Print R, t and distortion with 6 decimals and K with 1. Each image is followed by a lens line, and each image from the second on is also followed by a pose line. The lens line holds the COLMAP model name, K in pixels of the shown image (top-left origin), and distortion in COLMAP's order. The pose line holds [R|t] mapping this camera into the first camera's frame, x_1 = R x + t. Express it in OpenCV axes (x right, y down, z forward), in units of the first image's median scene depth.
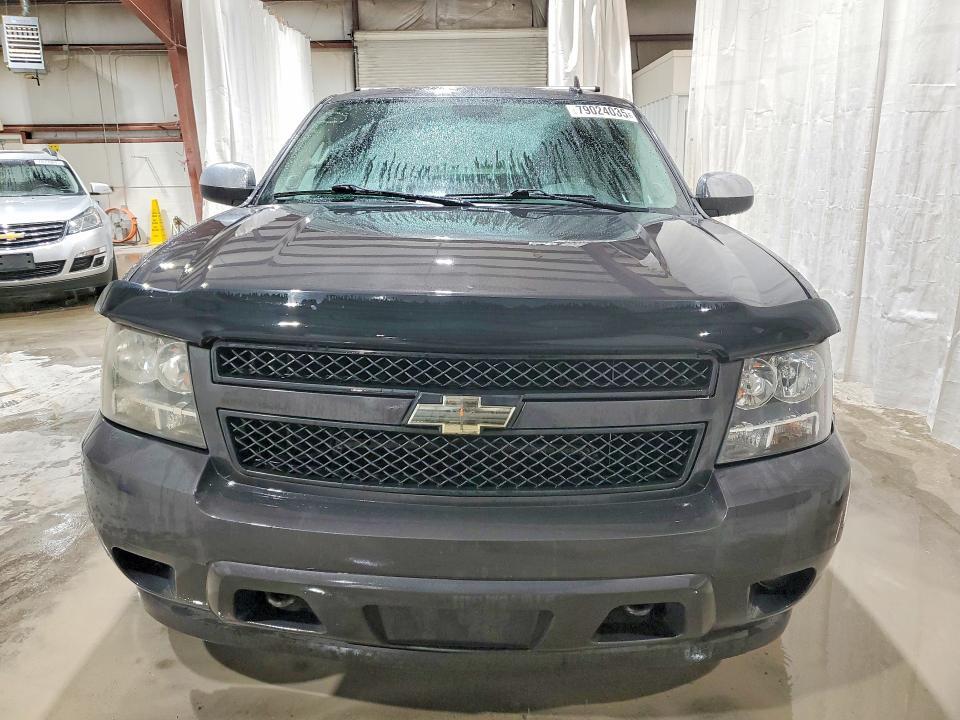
lens RADIAL K [[766.3, 0, 482.9], [0, 766.3, 356.4], [0, 0, 1]] dist [0.009302, 0.012265]
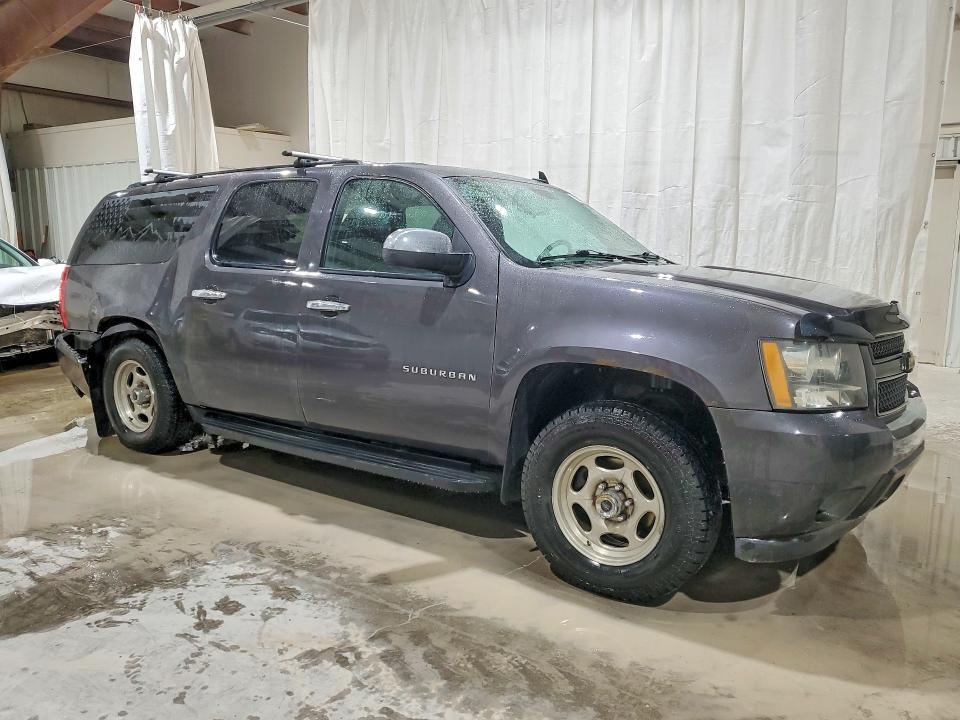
lens RADIAL K [[766.3, 0, 482.9], [0, 766.3, 356.4], [0, 0, 1]] dist [0.009302, 0.012265]
pose [[0.531133, -0.113442, 0.839660, -1.118954], [0.184368, 0.982725, 0.016147, -0.081450], [-0.826986, 0.146230, 0.542873, 0.399010]]
